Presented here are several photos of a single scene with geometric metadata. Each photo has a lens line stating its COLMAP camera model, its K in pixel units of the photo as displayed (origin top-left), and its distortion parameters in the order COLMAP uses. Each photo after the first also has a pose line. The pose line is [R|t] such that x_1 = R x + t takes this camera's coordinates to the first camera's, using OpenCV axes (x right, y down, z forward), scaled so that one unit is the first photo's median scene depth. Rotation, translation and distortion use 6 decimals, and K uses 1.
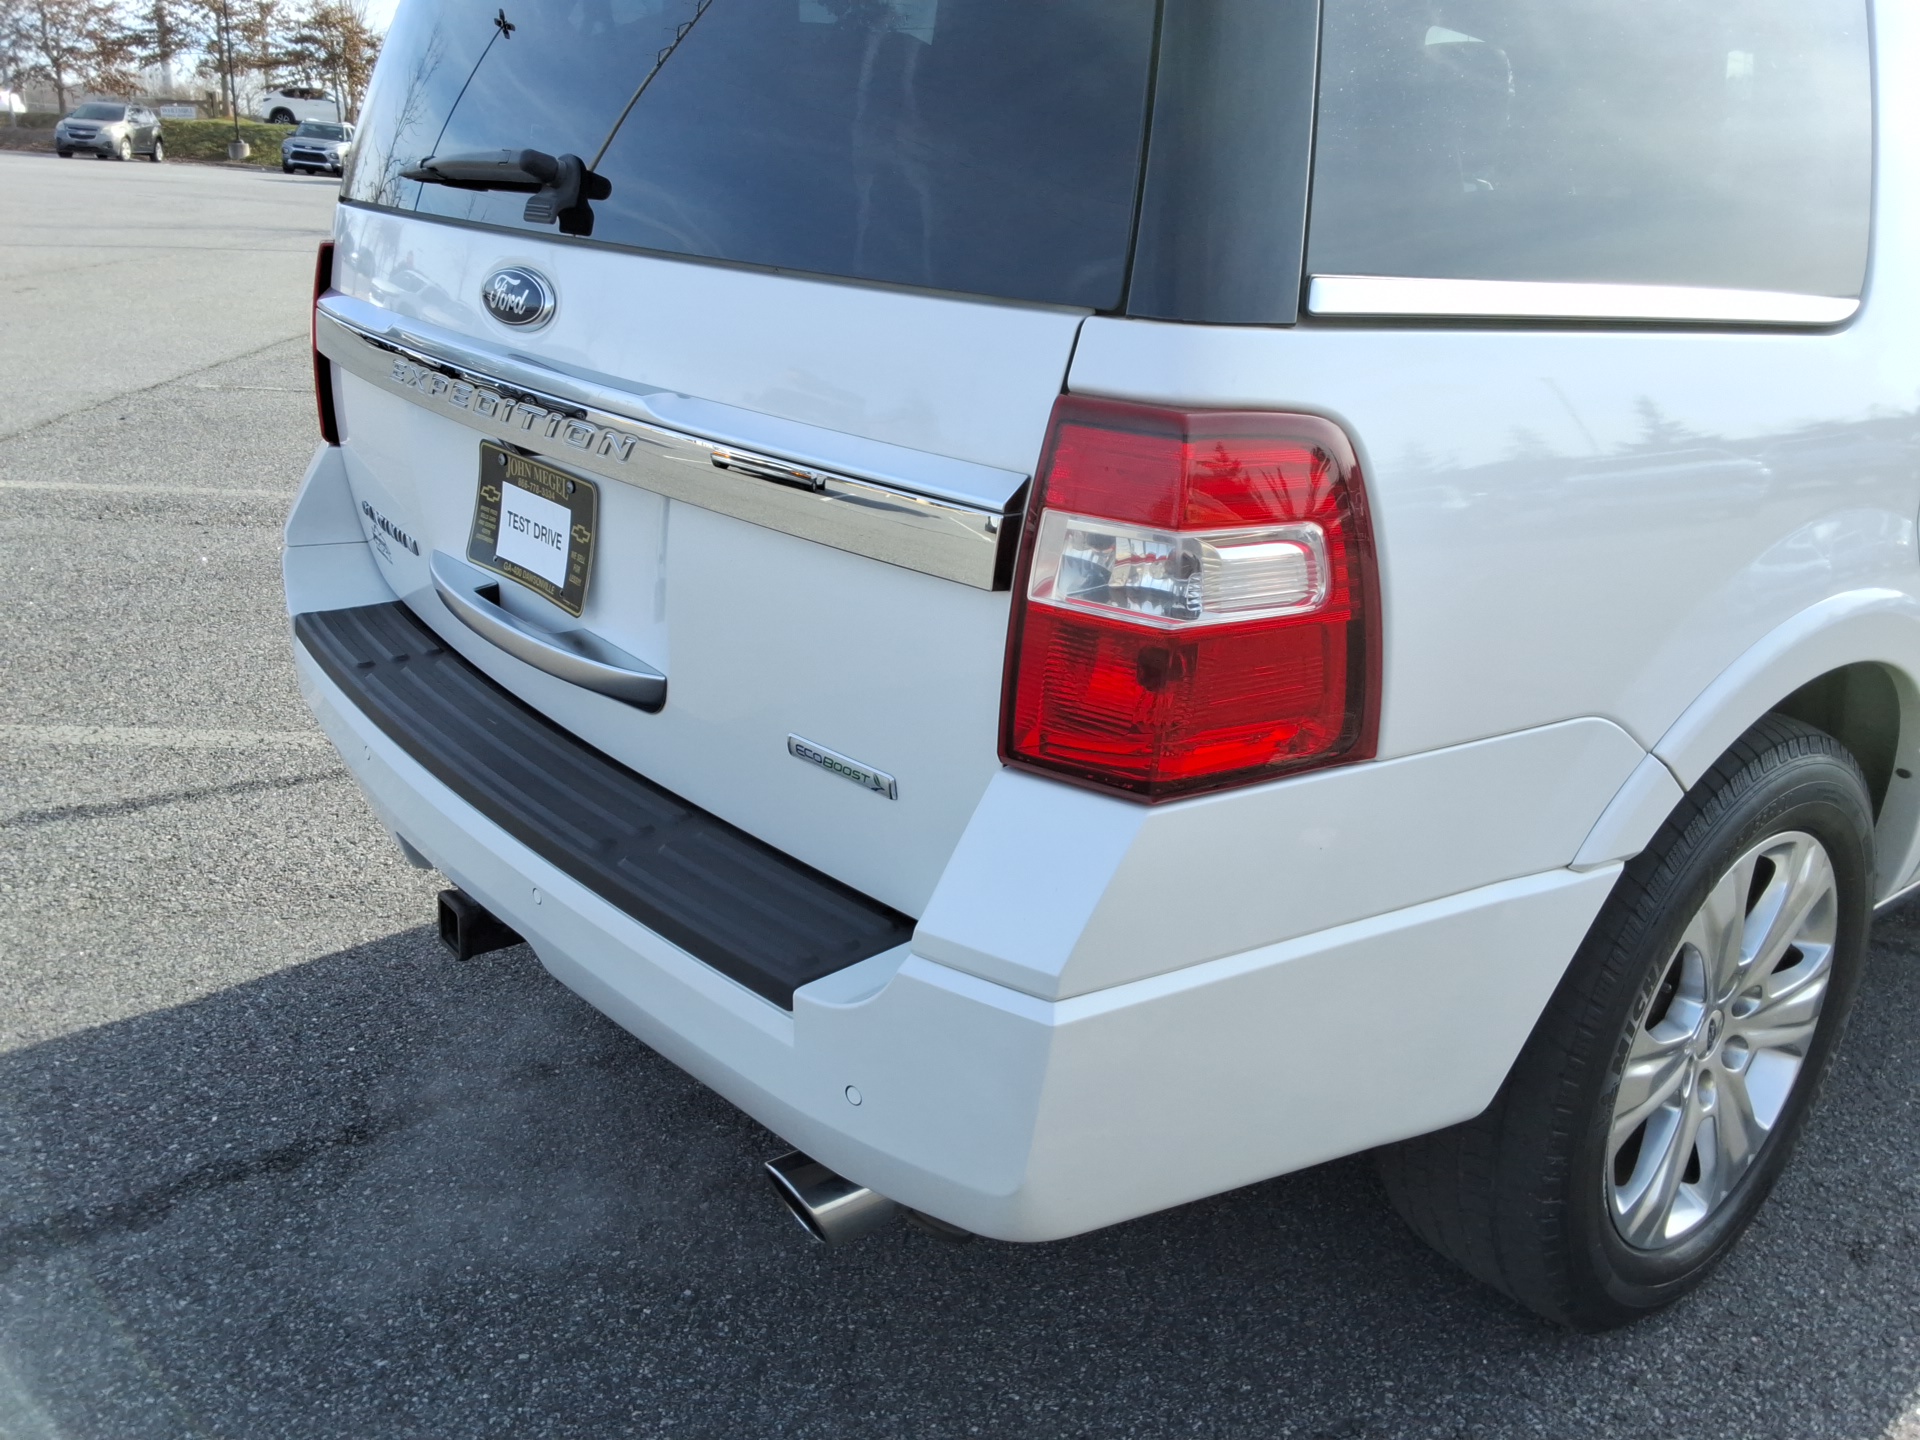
lens RADIAL K [[1561.3, 0, 961.3], [0, 1561.3, 692.6], [0, 0, 1]] dist [0.123507, -0.198122]
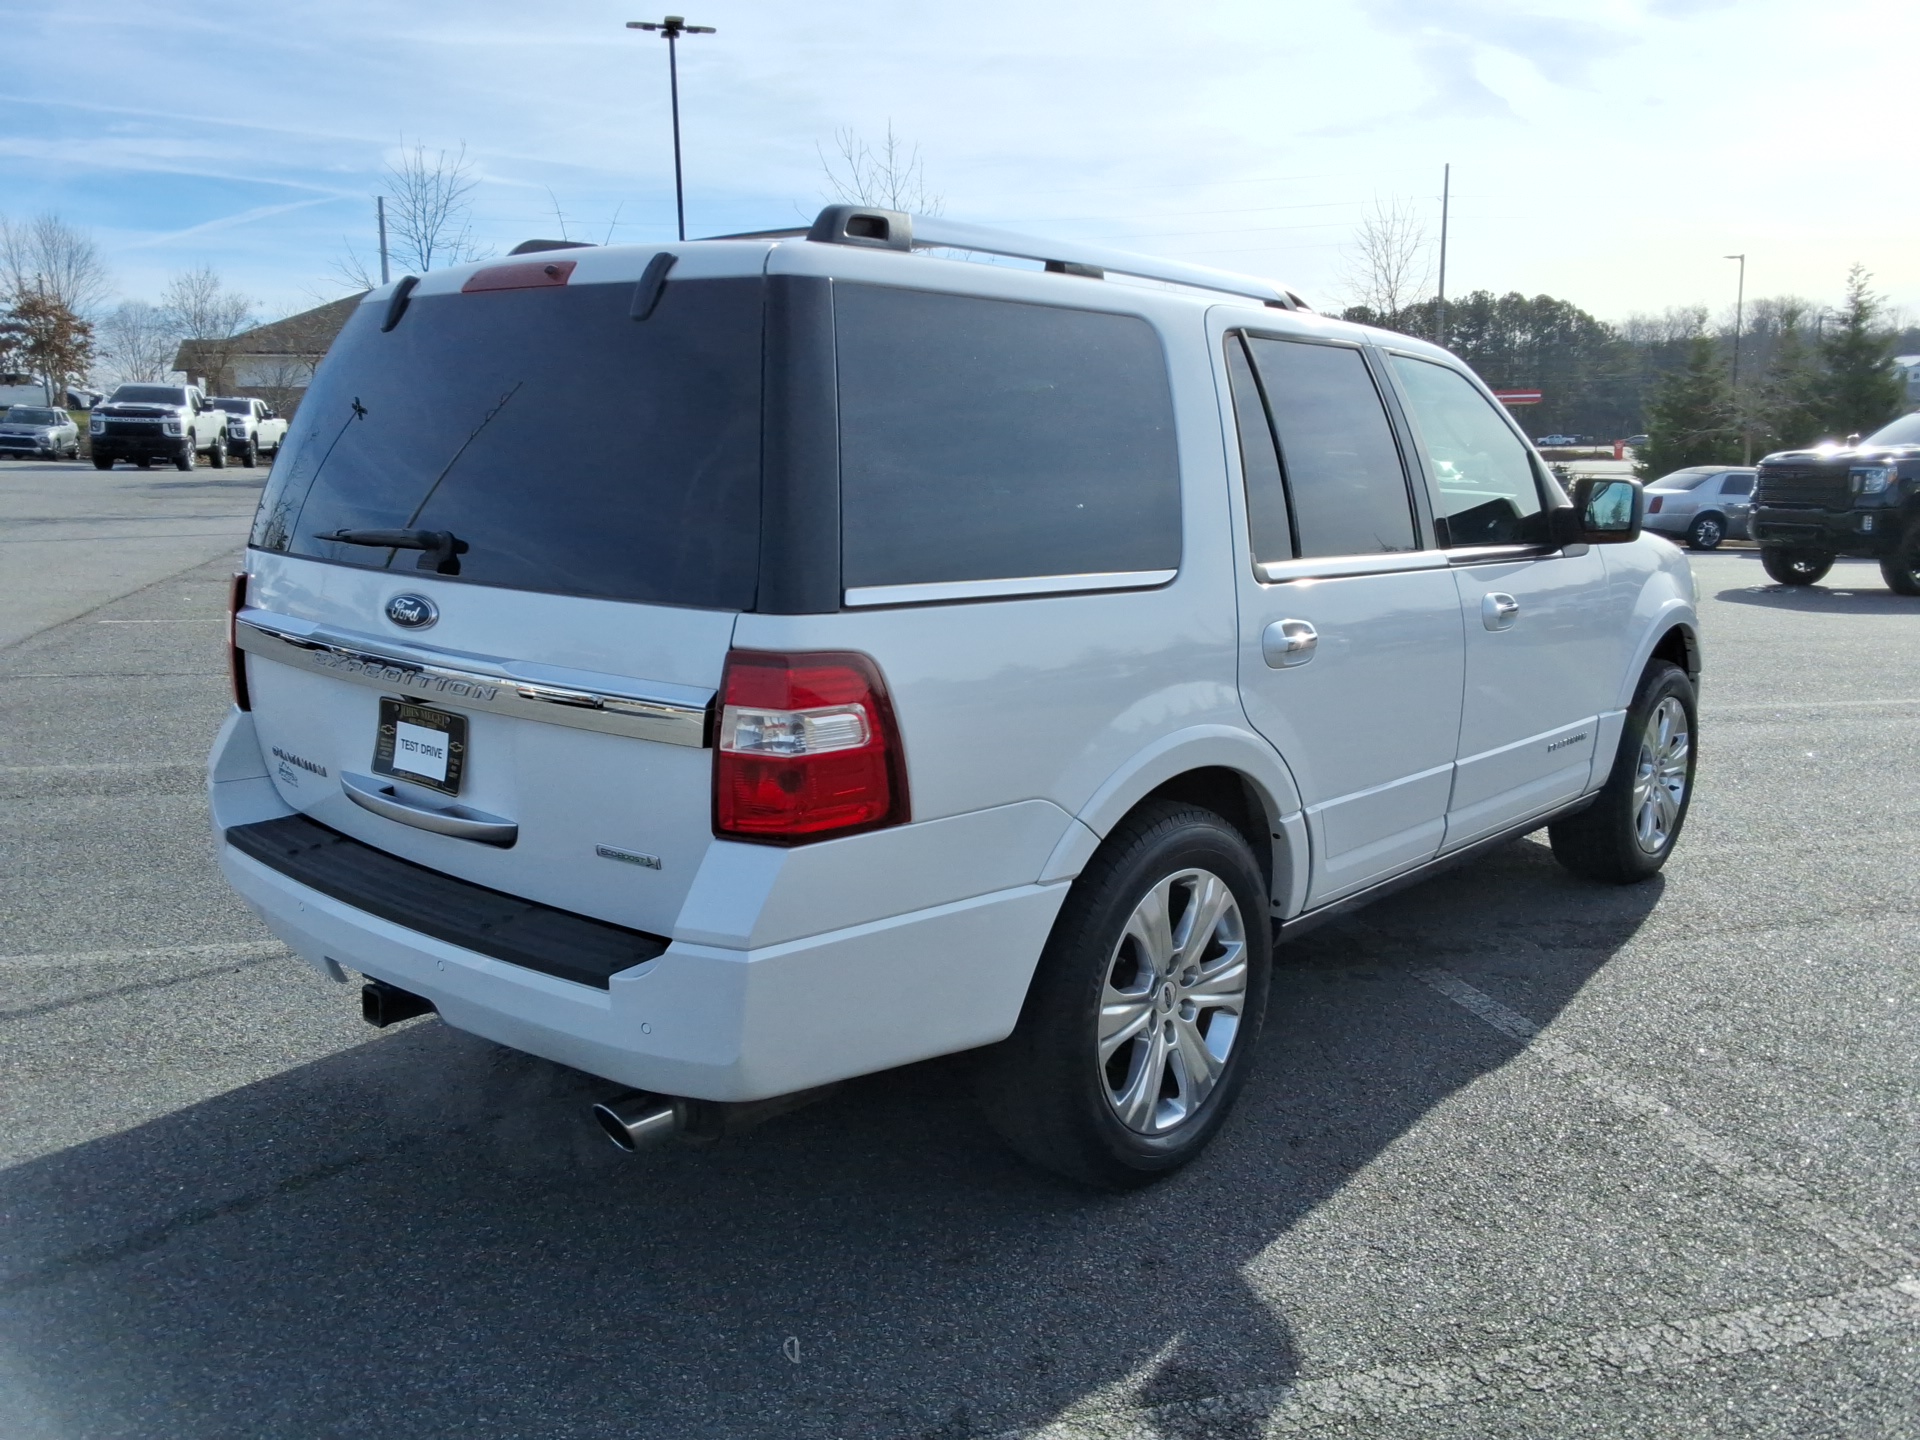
lens RADIAL K [[1532.9, 0, 983.2], [0, 1532.9, 686.5], [0, 0, 1]] dist [0.118596, -0.186676]
pose [[0.982443, -0.068938, 0.173360, 0.024234], [0.093614, 0.985935, -0.138452, 0.108825], [-0.161377, 0.152250, 0.975078, -0.658667]]
